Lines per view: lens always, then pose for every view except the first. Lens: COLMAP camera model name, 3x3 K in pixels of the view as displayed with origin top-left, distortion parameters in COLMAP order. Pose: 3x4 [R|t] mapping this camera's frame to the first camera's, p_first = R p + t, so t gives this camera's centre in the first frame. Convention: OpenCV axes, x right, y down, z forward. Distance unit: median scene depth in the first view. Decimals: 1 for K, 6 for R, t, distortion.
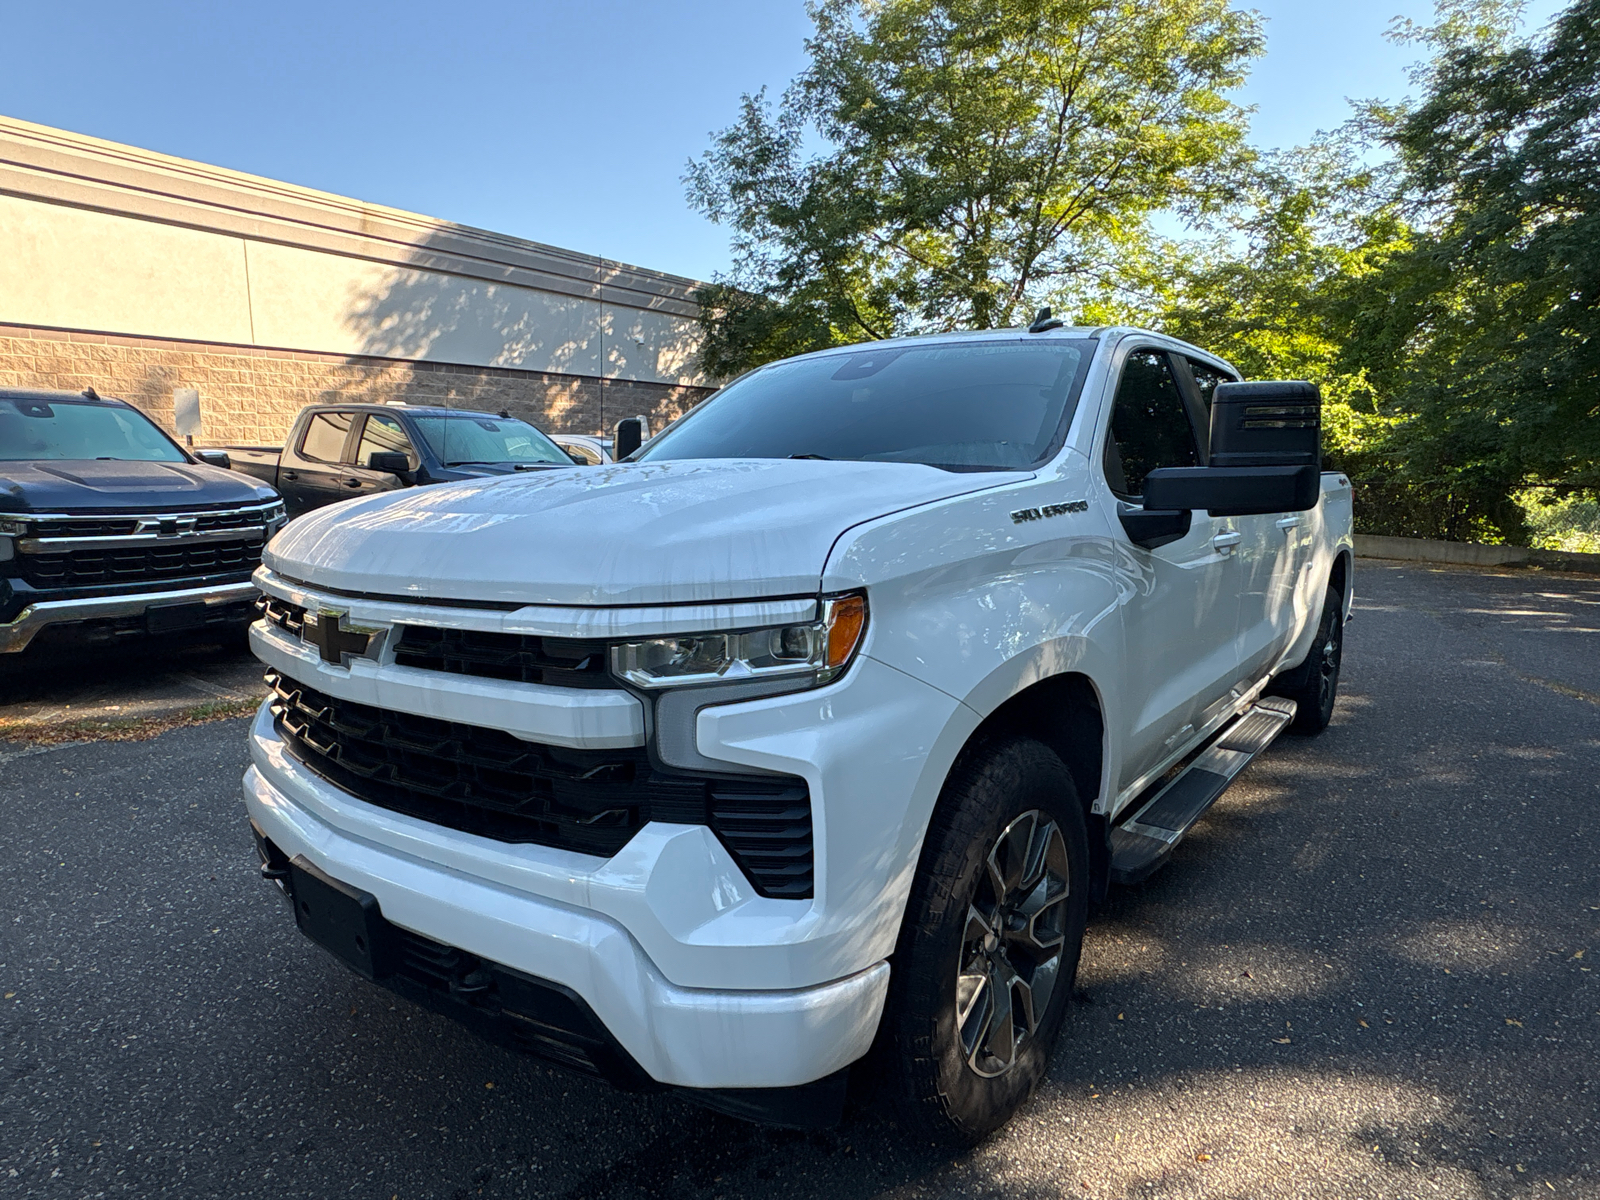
lens RADIAL K [[931.4, 0, 795.6], [0, 931.4, 604.4], [0, 0, 1]] dist [-0.001247, -0.000021]
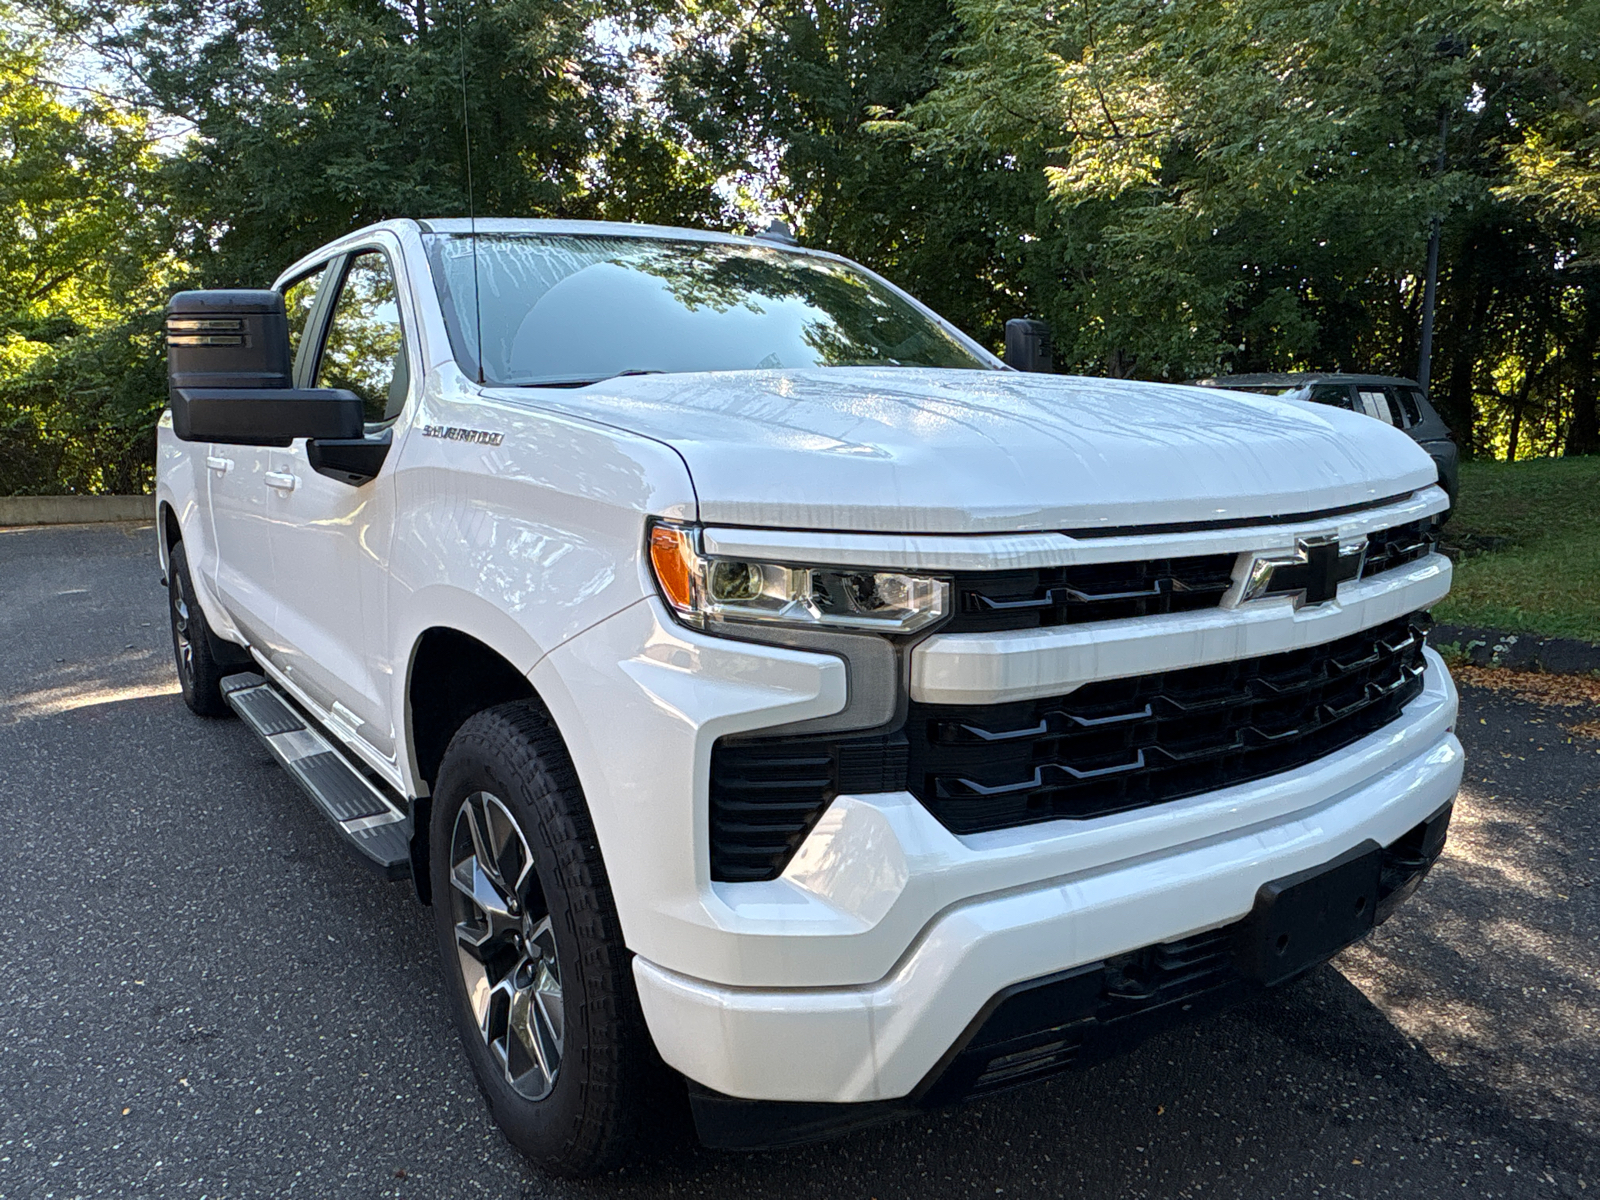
lens RADIAL K [[1144.7, 0, 812.0], [0, 1144.7, 604.5], [0, 0, 1]] dist [-0.003878, 0.005426]
pose [[0.267892, -0.167940, 0.948699, -0.194181], [0.150972, 0.979843, 0.130822, -0.016621], [-0.951547, 0.108180, 0.287847, 0.141000]]
